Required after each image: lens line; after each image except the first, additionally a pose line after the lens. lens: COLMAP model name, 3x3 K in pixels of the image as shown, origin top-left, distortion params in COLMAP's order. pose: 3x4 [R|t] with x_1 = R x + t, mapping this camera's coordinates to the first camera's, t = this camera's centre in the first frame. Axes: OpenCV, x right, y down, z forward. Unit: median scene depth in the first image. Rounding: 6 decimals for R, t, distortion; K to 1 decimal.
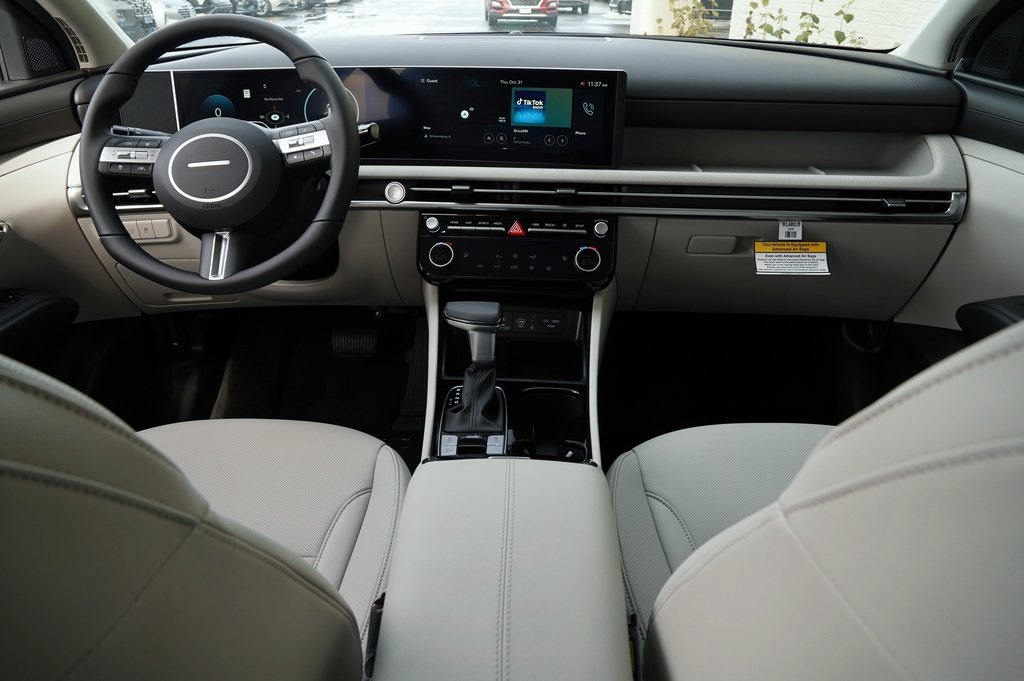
lens RADIAL K [[707.2, 0, 512.5], [0, 707.2, 340.1], [0, 0, 1]] dist [-0.127482, 0.084555]
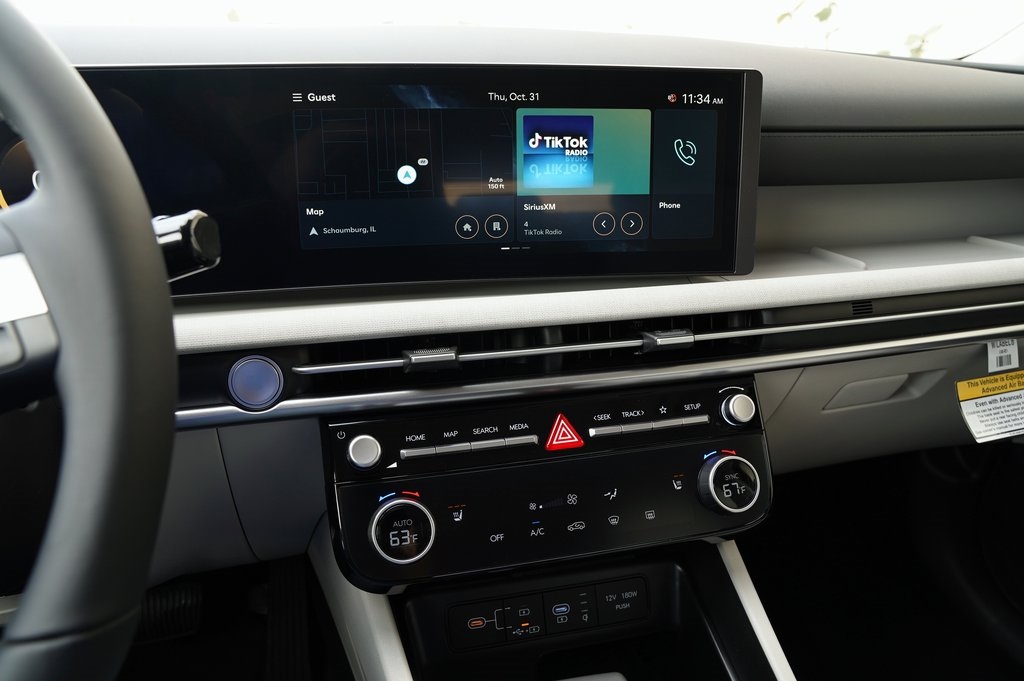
lens RADIAL K [[707.2, 0, 510.9], [0, 707.2, 337.5], [0, 0, 1]] dist [-0.127482, 0.084555]
pose [[0.947141, -0.110317, 0.301255, -0.148490], [0.133831, 0.989276, -0.058499, -0.196134], [-0.291571, 0.095724, 0.951747, 0.597410]]
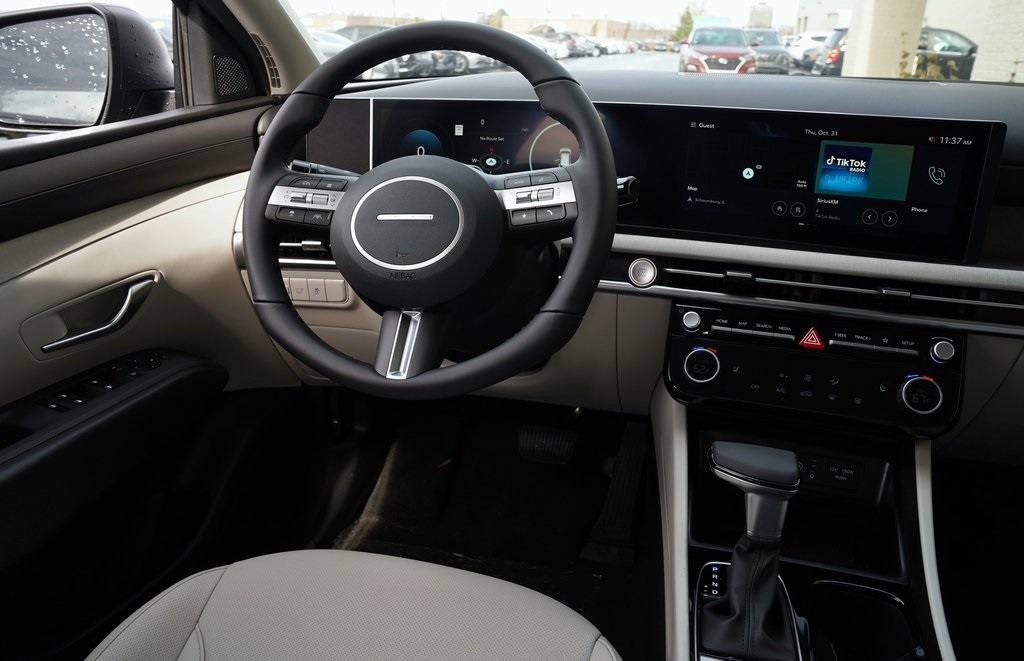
lens RADIAL K [[721.3, 0, 510.5], [0, 721.3, 333.0], [0, 0, 1]] dist [-0.119981, 0.072515]
pose [[0.968574, 0.093712, -0.230395, -0.123721], [-0.115338, 0.989917, -0.082233, -0.071752], [0.220366, 0.106222, 0.969616, 0.254225]]
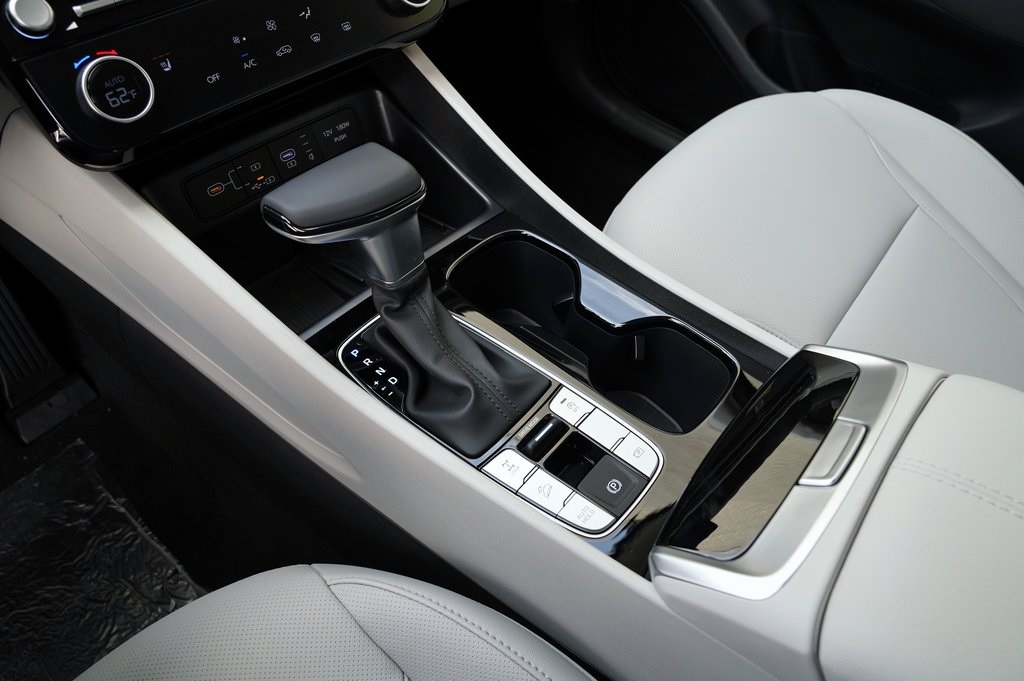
lens RADIAL K [[707.2, 0, 516.7], [0, 707.2, 336.5], [0, 0, 1]] dist [-0.127482, 0.084555]
pose [[0.628183, -0.574329, 0.524912, -0.232450], [0.298444, 0.800894, 0.519134, -0.139209], [-0.718553, -0.169454, 0.674513, 0.574626]]
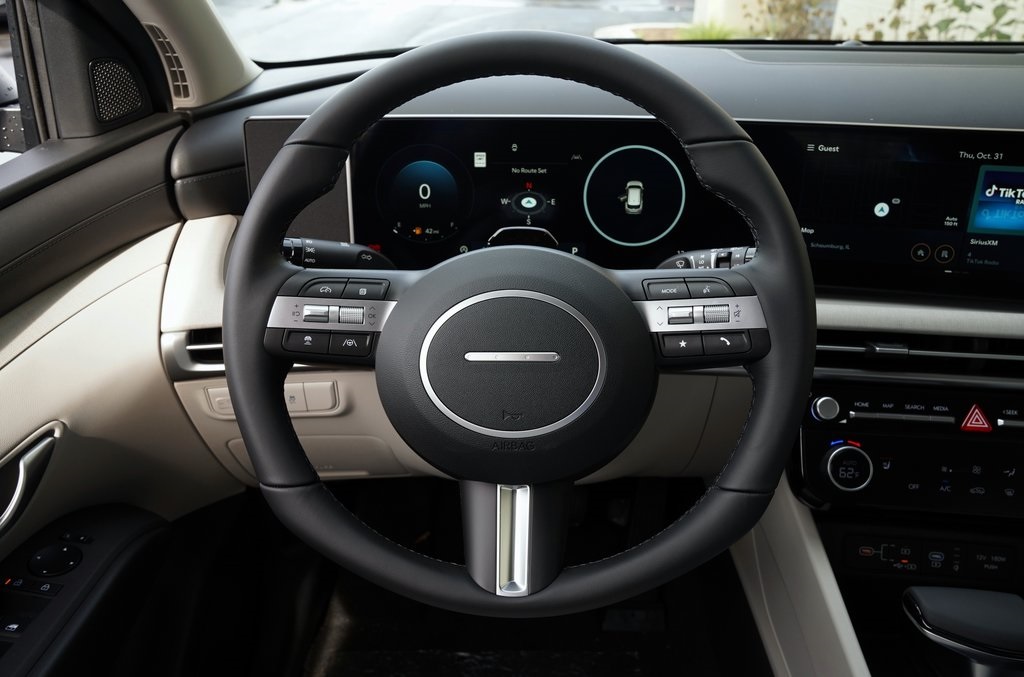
lens RADIAL K [[786.0, 0, 507.4], [0, 786.0, 334.9], [0, 0, 1]] dist [-0.091304, 0.085588]
pose [[0.999442, 0.010455, -0.031733, -0.350997], [-0.010424, 0.999945, 0.001129, -0.223414], [0.031743, -0.000797, 0.999496, 0.377715]]
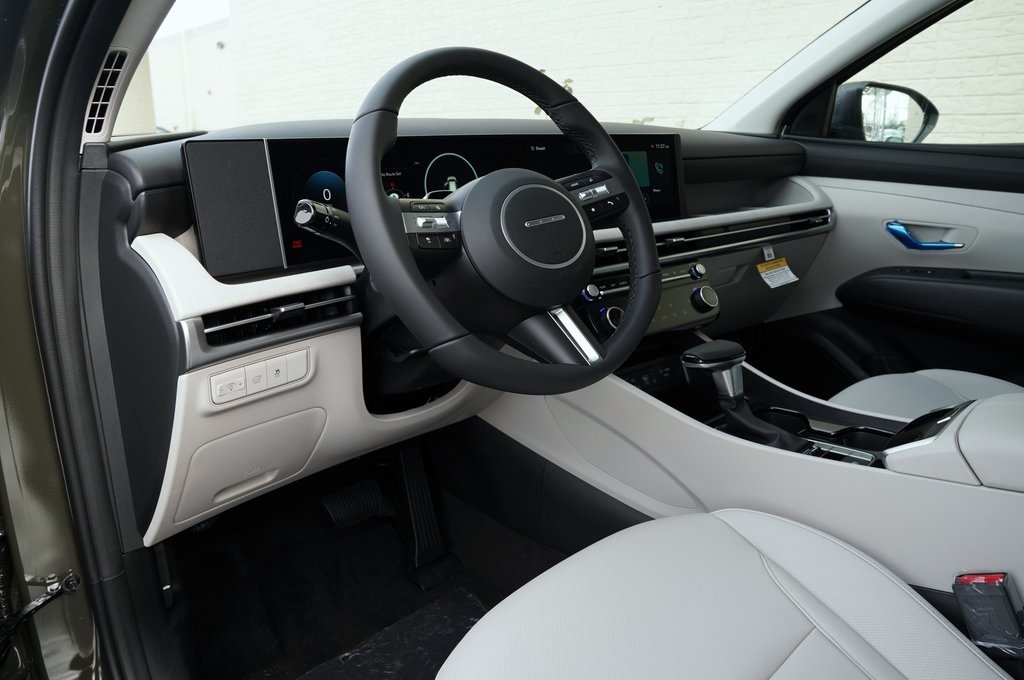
lens RADIAL K [[707.2, 0, 515.8], [0, 707.2, 347.0], [0, 0, 1]] dist [-0.127482, 0.084555]
pose [[0.714898, -0.209411, 0.667134, -0.832834], [0.337688, 0.938859, -0.067160, -0.067481], [-0.612281, 0.273296, 0.741904, 0.389466]]
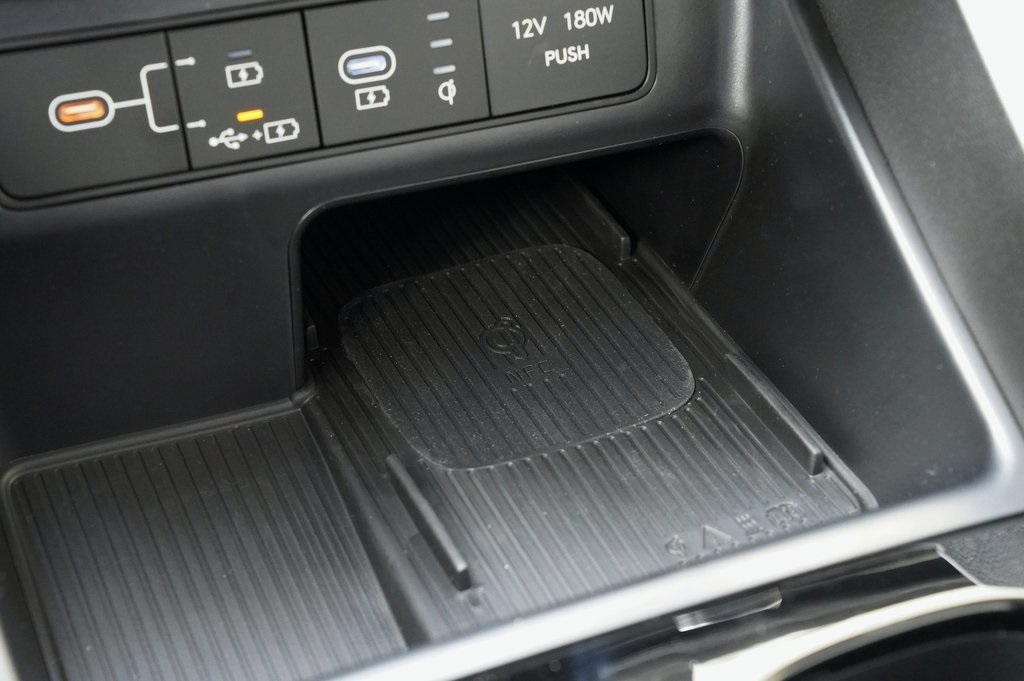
lens RADIAL K [[1816.2, 0, 521.9], [0, 1816.2, 340.9], [0, 0, 1]] dist [0.188354, 0.000000]
pose [[0.899179, -0.273043, 0.341941, -0.109027], [0.137348, 0.918055, 0.371901, -0.116689], [-0.415466, -0.287440, 0.862998, 0.702030]]
